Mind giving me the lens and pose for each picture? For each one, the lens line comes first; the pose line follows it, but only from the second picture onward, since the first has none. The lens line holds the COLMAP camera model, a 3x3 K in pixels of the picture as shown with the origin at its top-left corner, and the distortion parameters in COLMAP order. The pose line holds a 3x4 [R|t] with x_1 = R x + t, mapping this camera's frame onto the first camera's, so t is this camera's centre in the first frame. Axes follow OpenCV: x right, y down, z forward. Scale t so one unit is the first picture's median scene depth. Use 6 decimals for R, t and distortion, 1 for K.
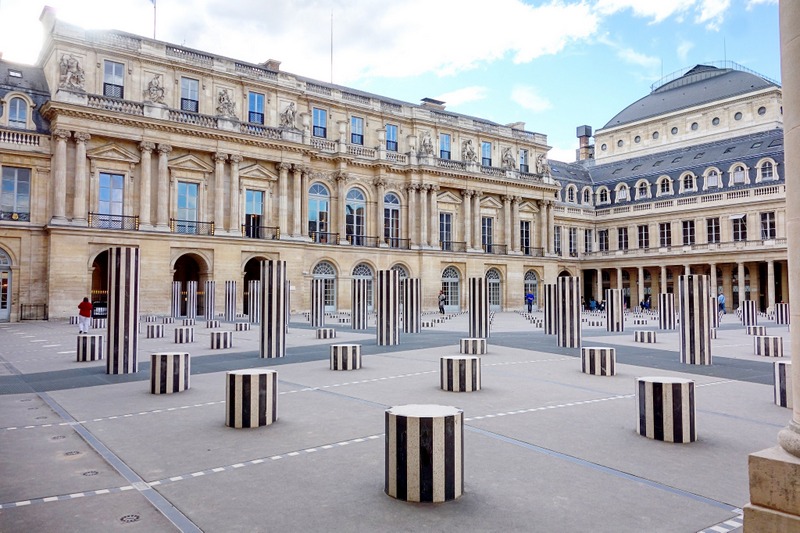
lens RADIAL K [[648.0, 0, 401.6], [0, 648.0, 268.9], [0, 0, 1]] dist [0.017258, 0.001122]
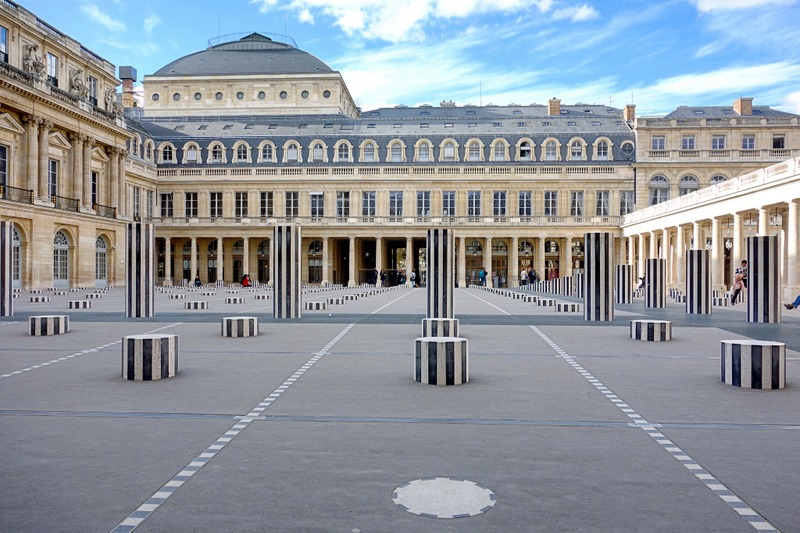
lens RADIAL K [[648.0, 0, 363.0], [0, 648.0, 272.0], [0, 0, 1]] dist [0.017258, 0.001122]
pose [[0.656771, 0.008399, 0.754043, -0.186863], [-0.042830, 0.998739, 0.026180, 0.012873], [-0.752873, -0.049489, 0.656303, 0.248704]]
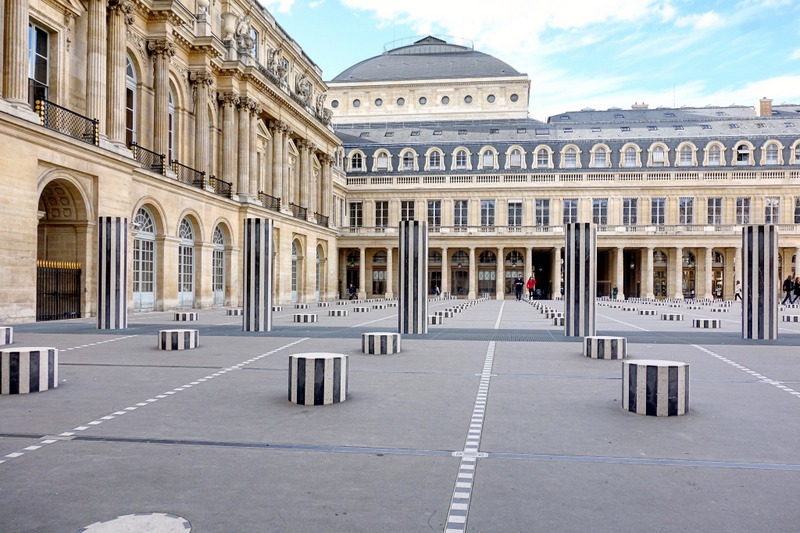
lens RADIAL K [[648.0, 0, 370.0], [0, 648.0, 280.7], [0, 0, 1]] dist [0.017258, 0.001122]
pose [[0.697576, 0.012425, 0.716403, -0.304029], [-0.043963, 0.998708, 0.025488, 0.022017], [-0.715161, -0.049275, 0.697221, 0.433152]]
